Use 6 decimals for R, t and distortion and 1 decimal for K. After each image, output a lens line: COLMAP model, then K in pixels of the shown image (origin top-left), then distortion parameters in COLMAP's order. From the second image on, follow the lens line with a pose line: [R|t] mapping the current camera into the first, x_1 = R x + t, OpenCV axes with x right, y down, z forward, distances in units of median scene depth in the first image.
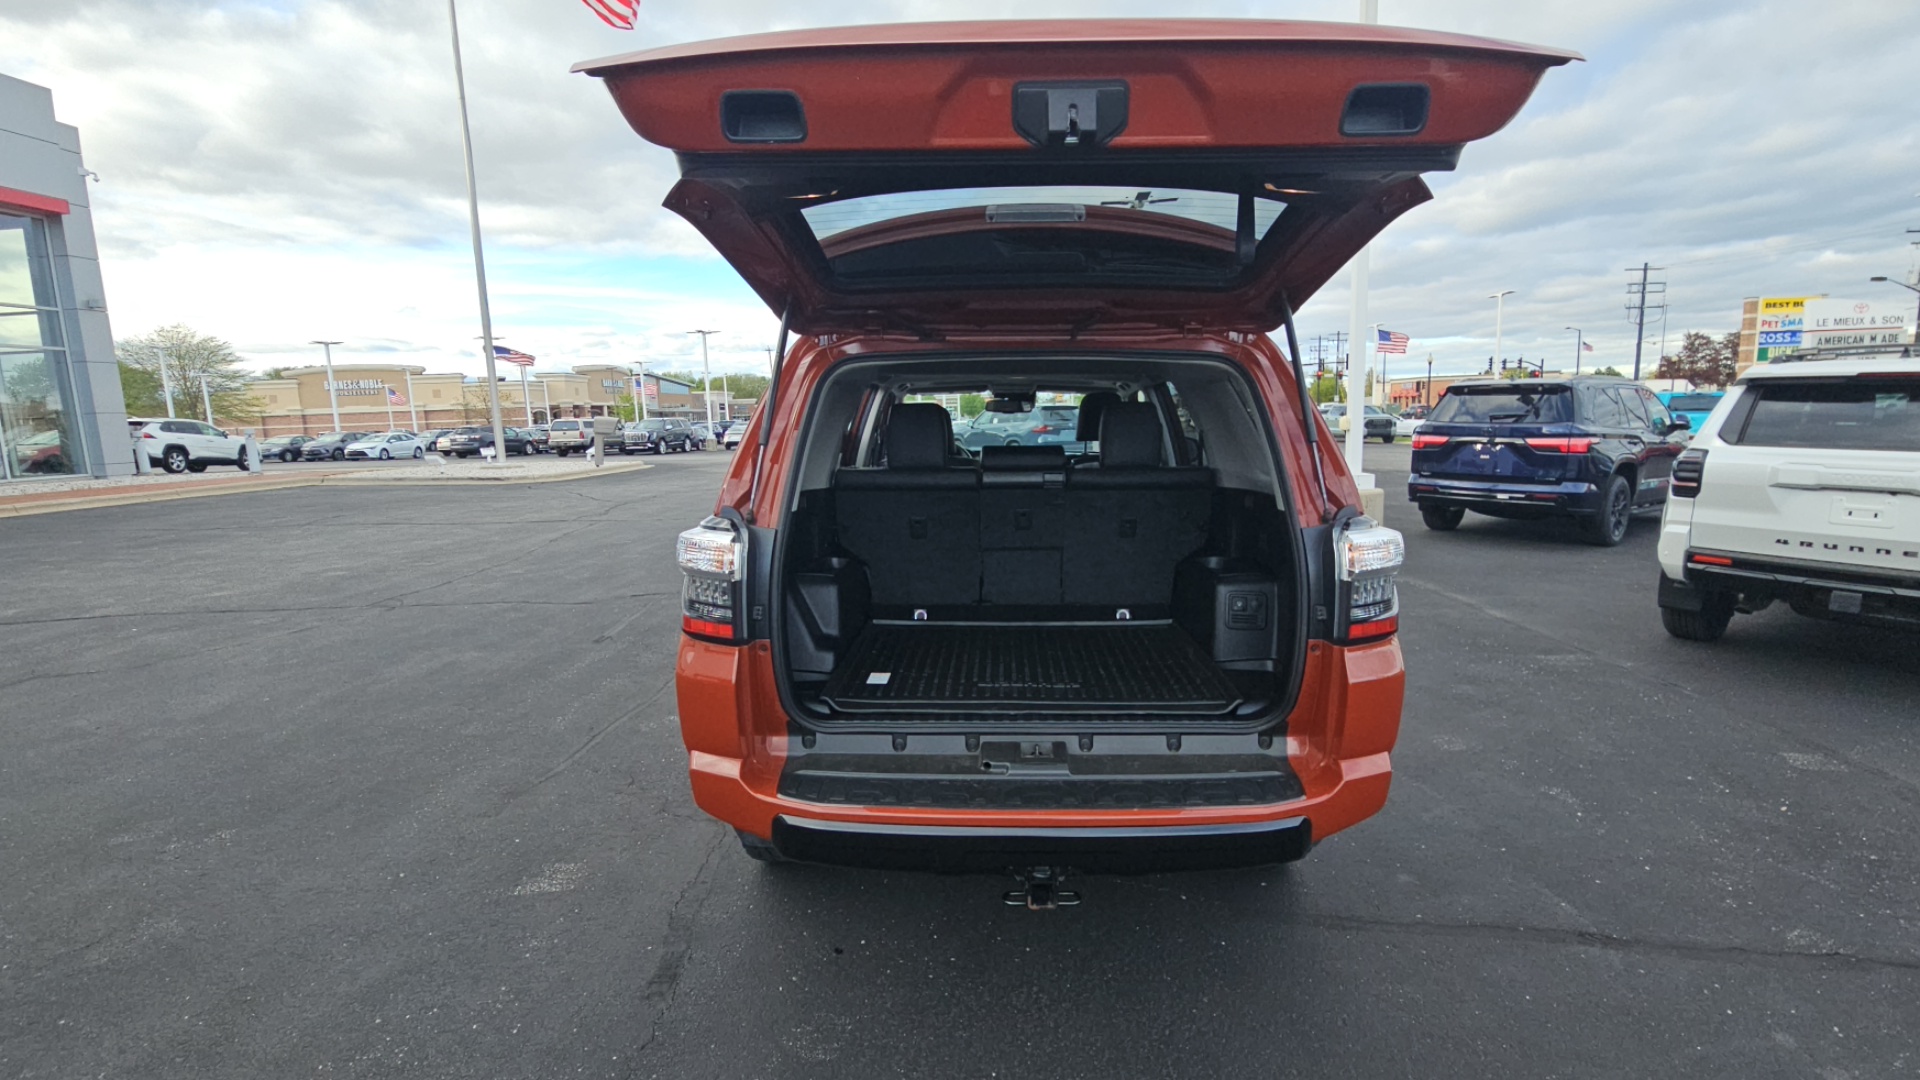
lens RADIAL K [[857.2, 0, 984.8], [0, 857.2, 540.3], [0, 0, 1]] dist [0.010660, -0.008428]
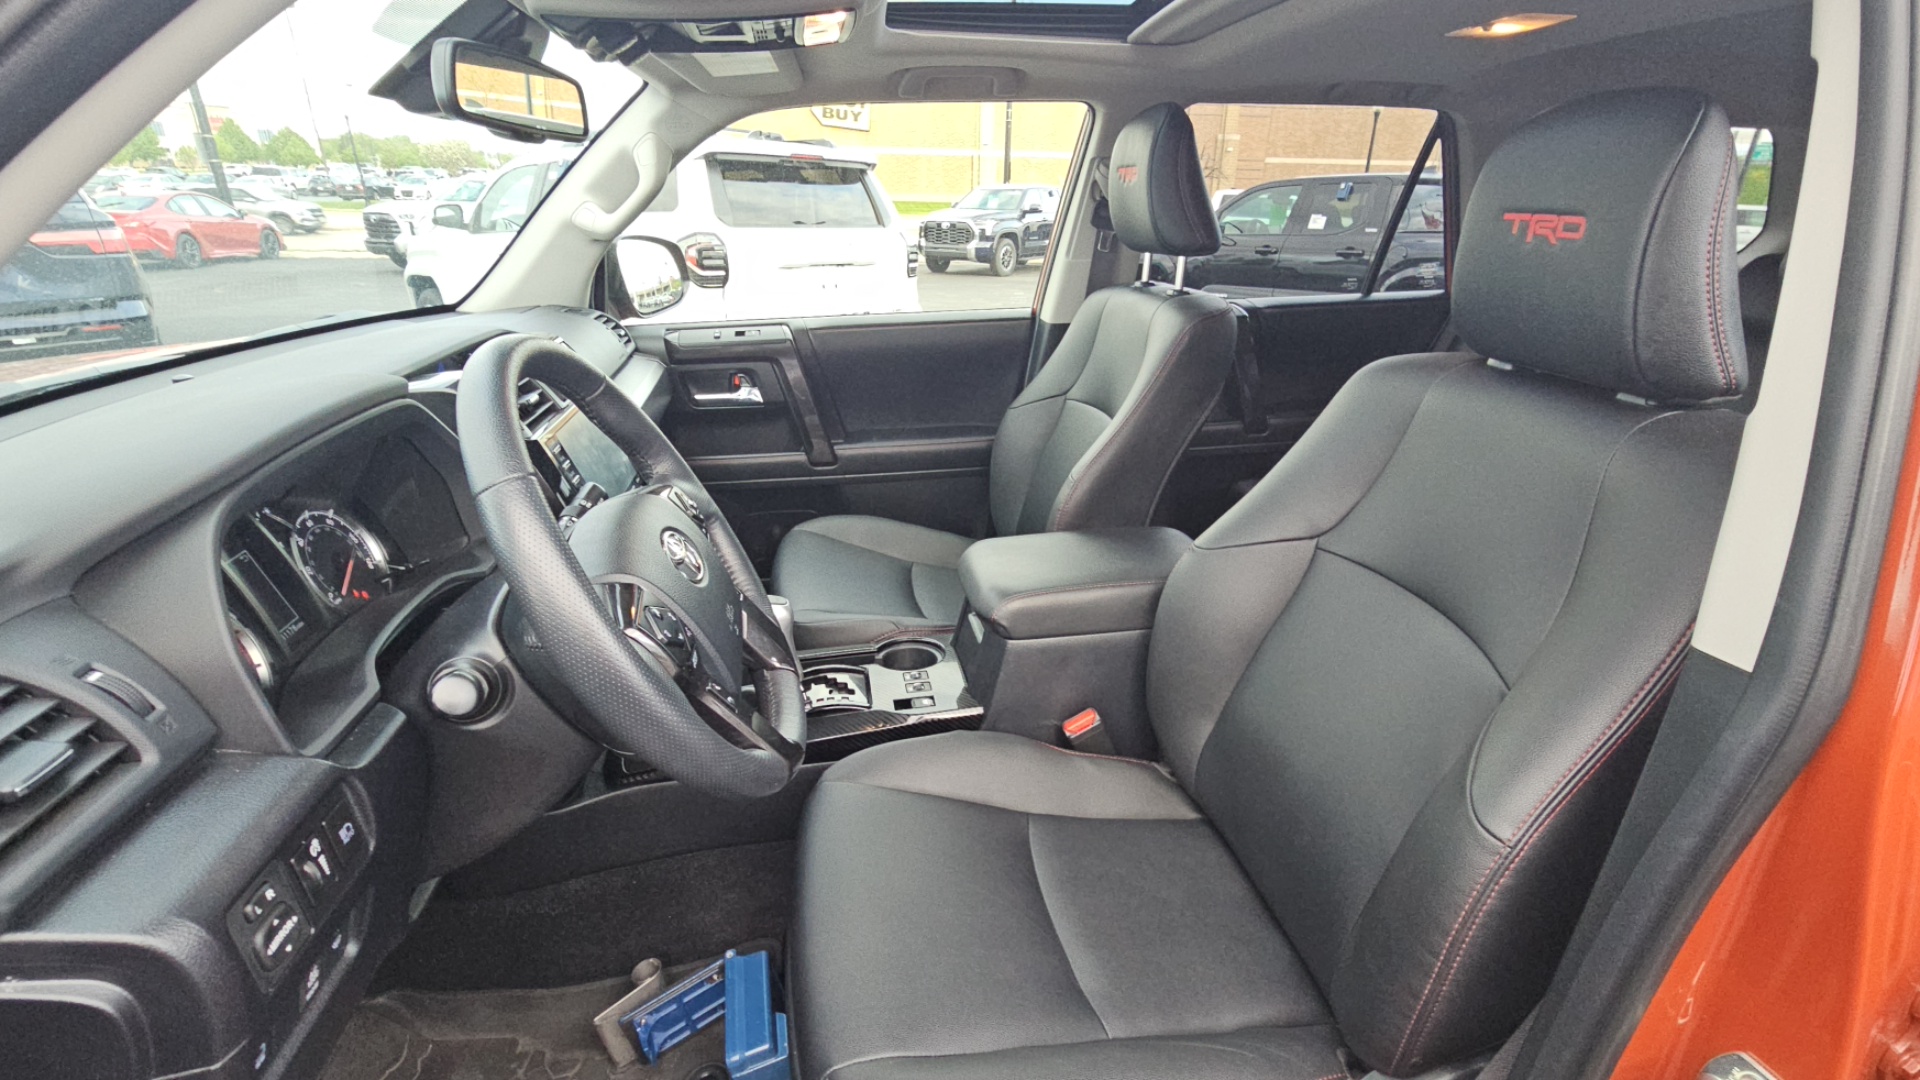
lens RADIAL K [[857.2, 0, 977.0], [0, 857.2, 545.4], [0, 0, 1]] dist [0.010660, -0.008428]
pose [[-0.193628, -0.360294, 0.912522, -0.168068], [0.131621, 0.912176, 0.388086, -0.107904], [-0.972206, 0.195251, -0.129201, 0.811003]]
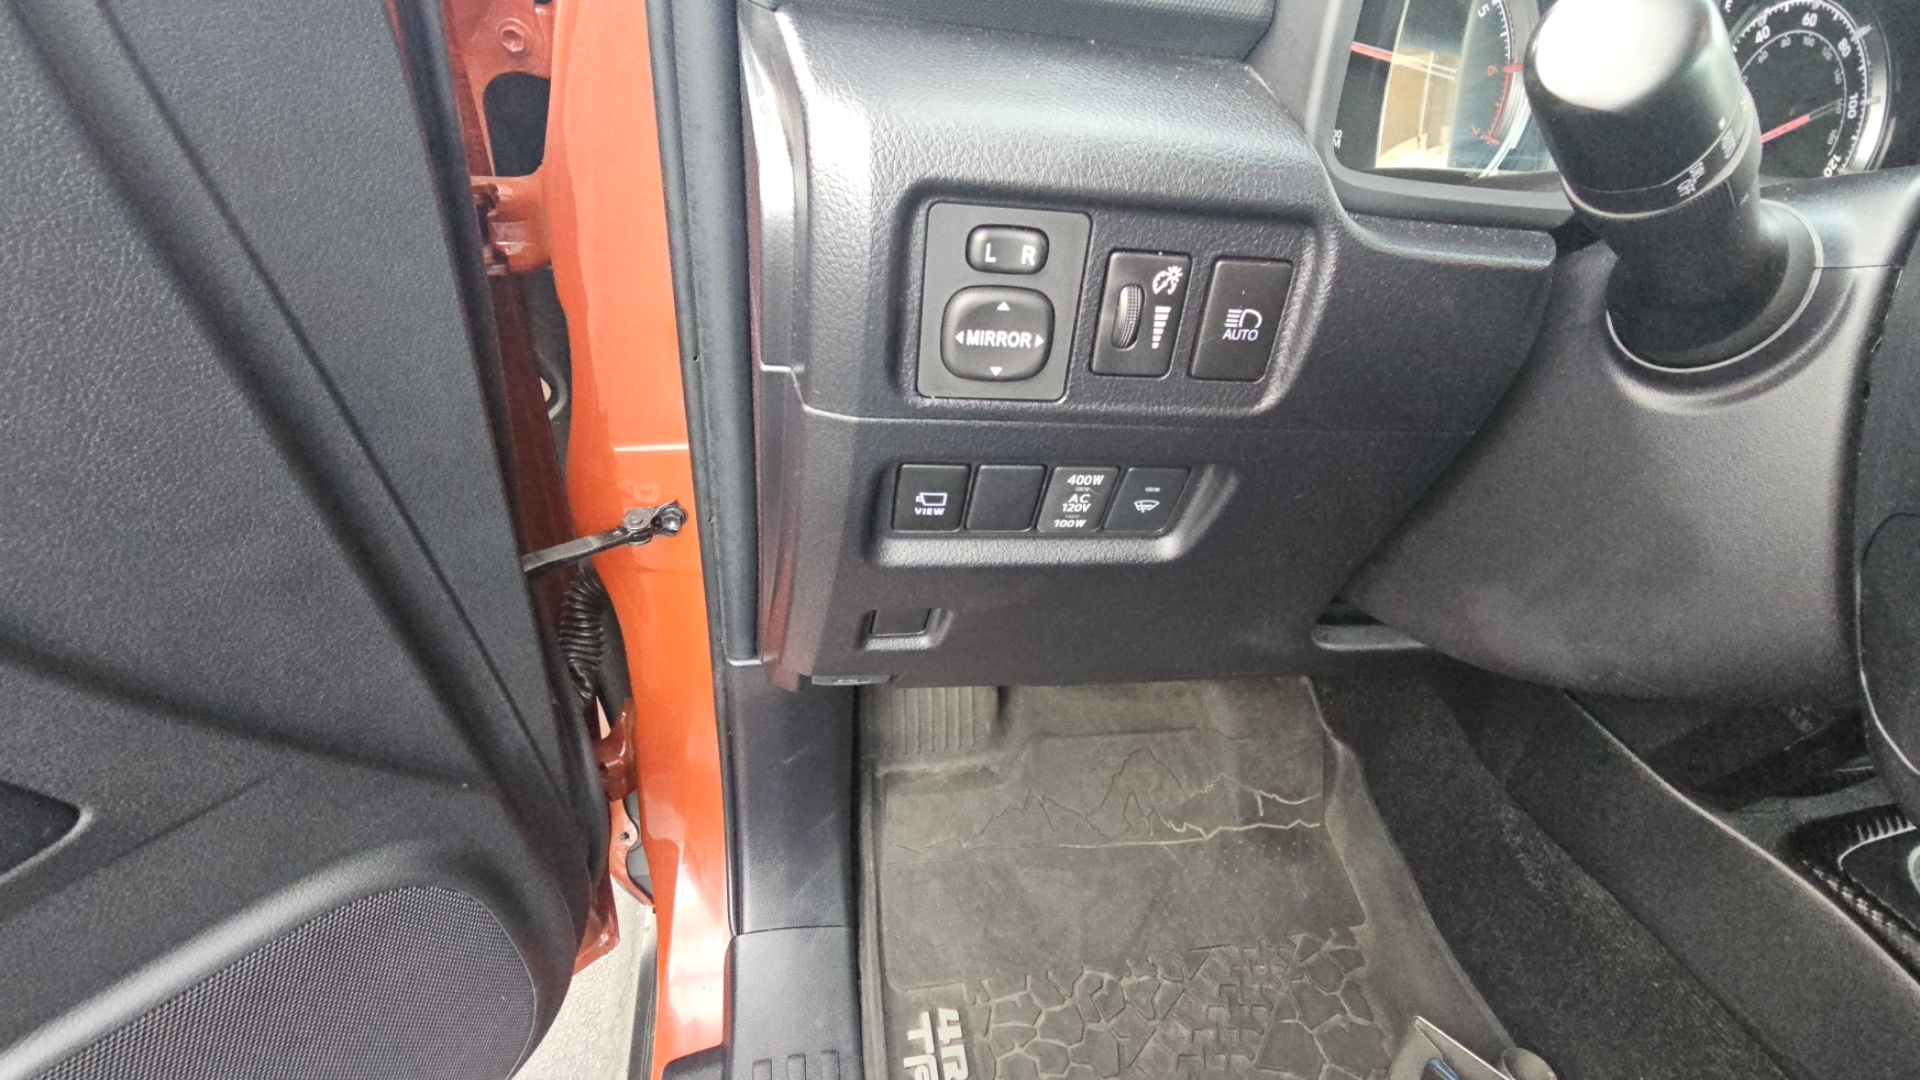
lens RADIAL K [[857.2, 0, 975.1], [0, 857.2, 537.6], [0, 0, 1]] dist [0.010660, -0.008428]
pose [[0.973597, -0.024722, 0.226929, -0.109706], [-0.087143, 0.878576, 0.469585, -0.065683], [-0.210984, -0.476962, 0.853225, 0.828993]]
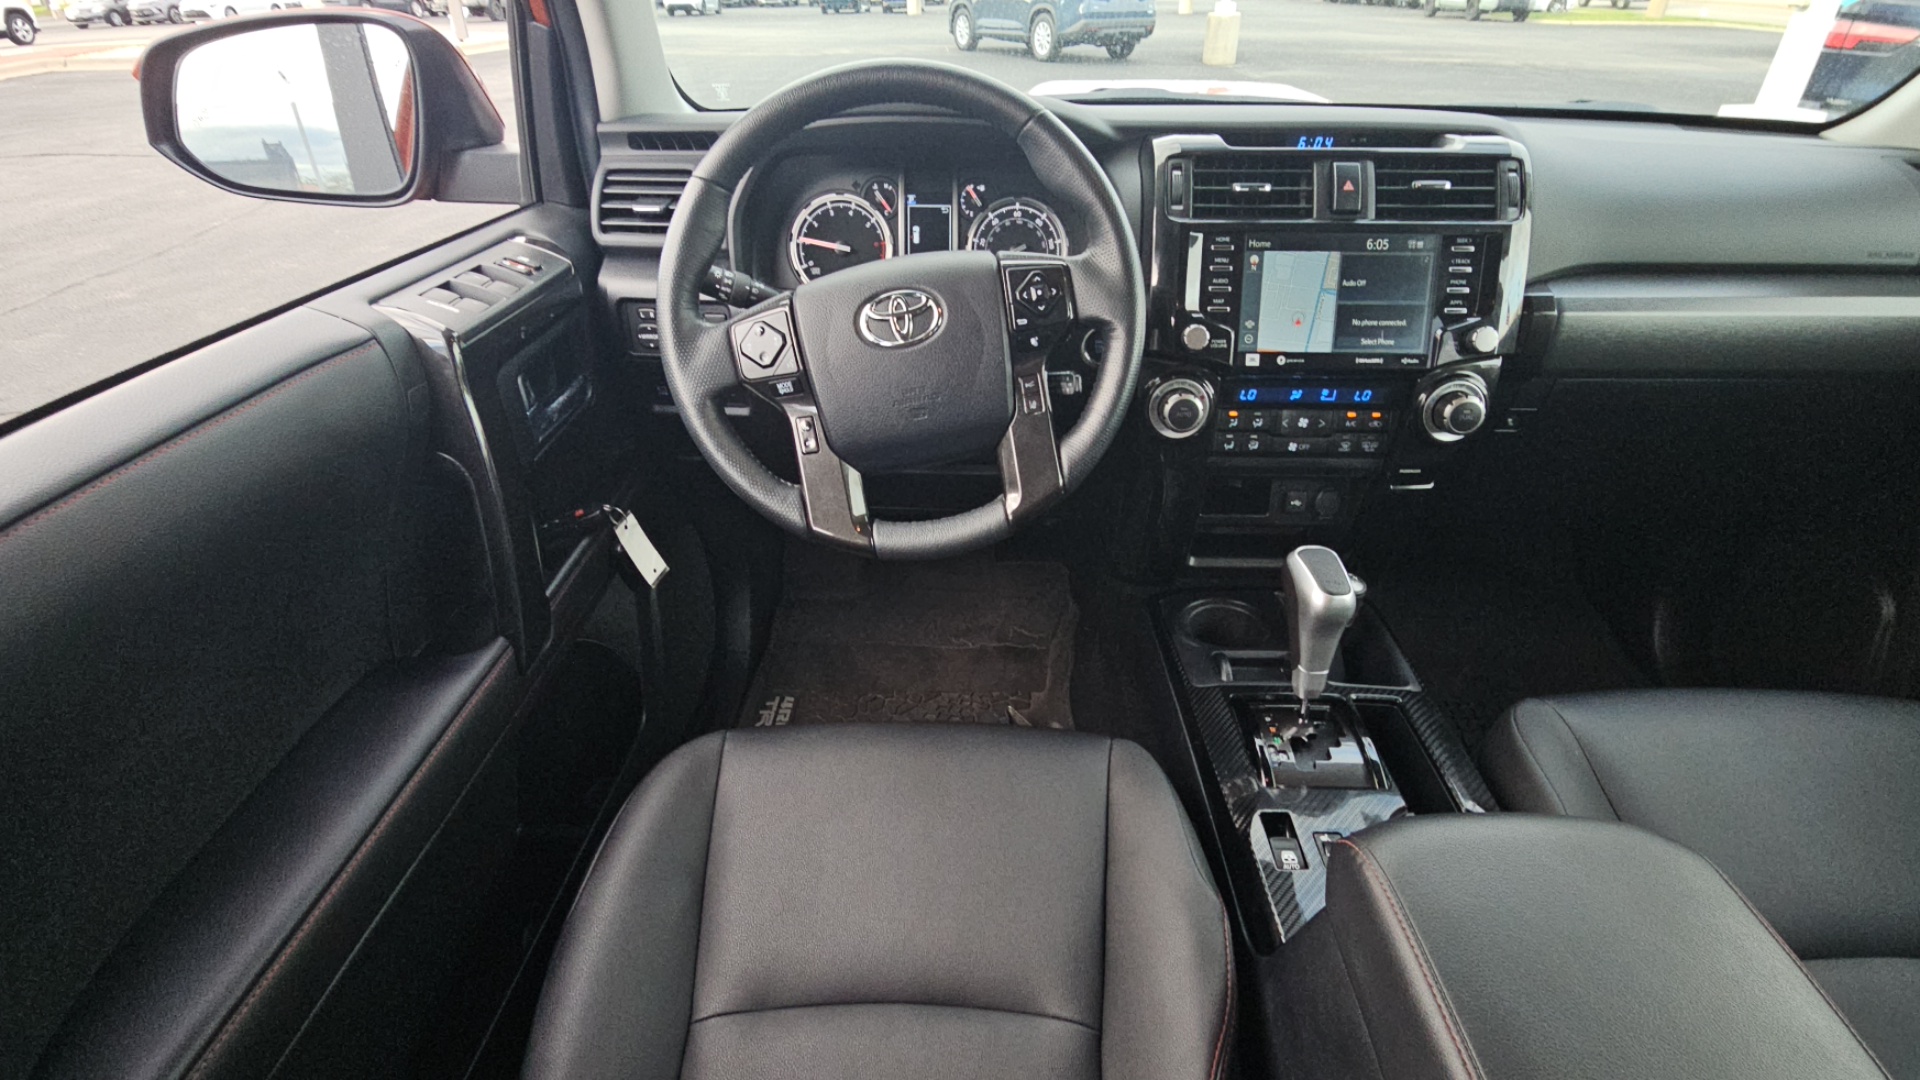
lens RADIAL K [[857.2, 0, 982.5], [0, 857.2, 547.1], [0, 0, 1]] dist [0.010660, -0.008428]
pose [[0.999851, 0.016923, 0.003471, -0.039892], [-0.016768, 0.902364, 0.430648, -0.088187], [0.004156, -0.430642, 0.902513, 0.712777]]
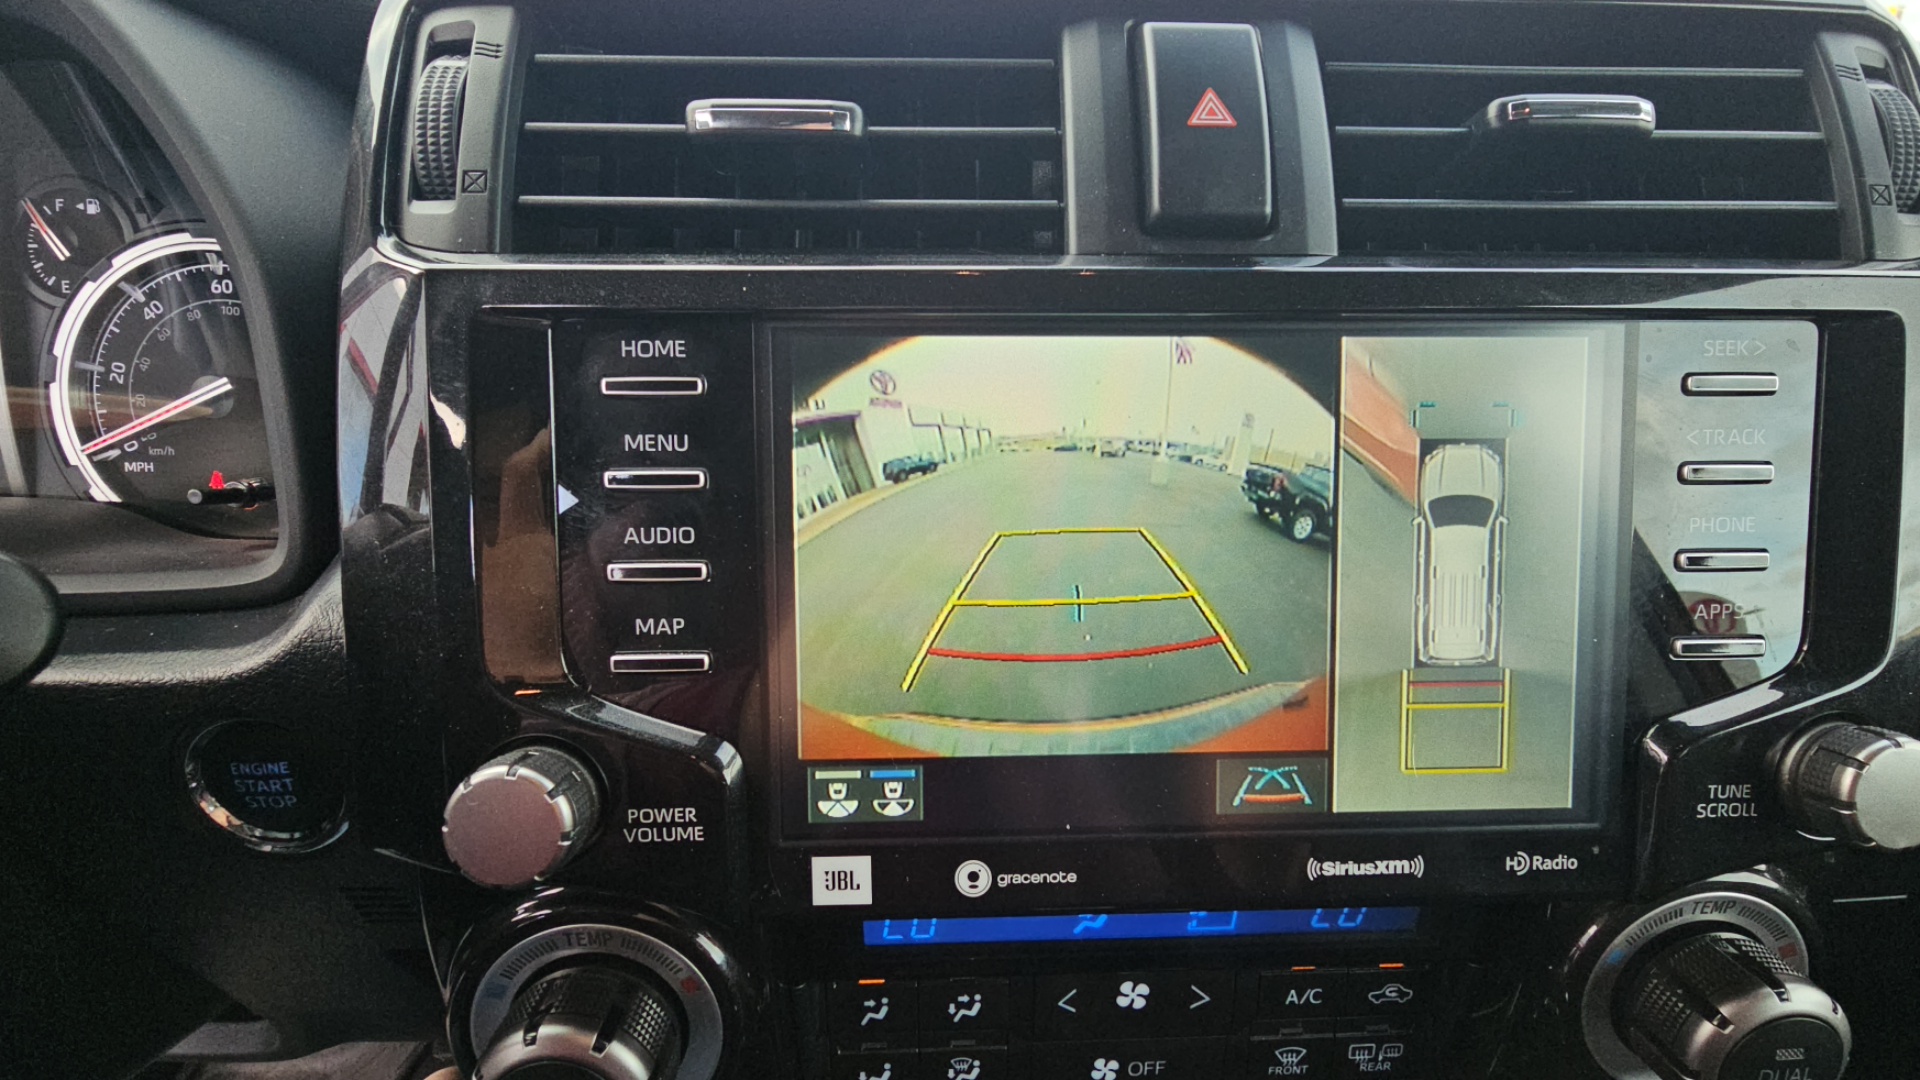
lens RADIAL K [[857.2, 0, 986.9], [0, 857.2, 544.2], [0, 0, 1]] dist [0.010660, -0.008428]
pose [[0.997985, -0.003496, 0.063359, 0.009235], [-0.015322, 0.955662, 0.294069, -0.076148], [-0.061577, -0.294447, 0.953682, 0.831285]]
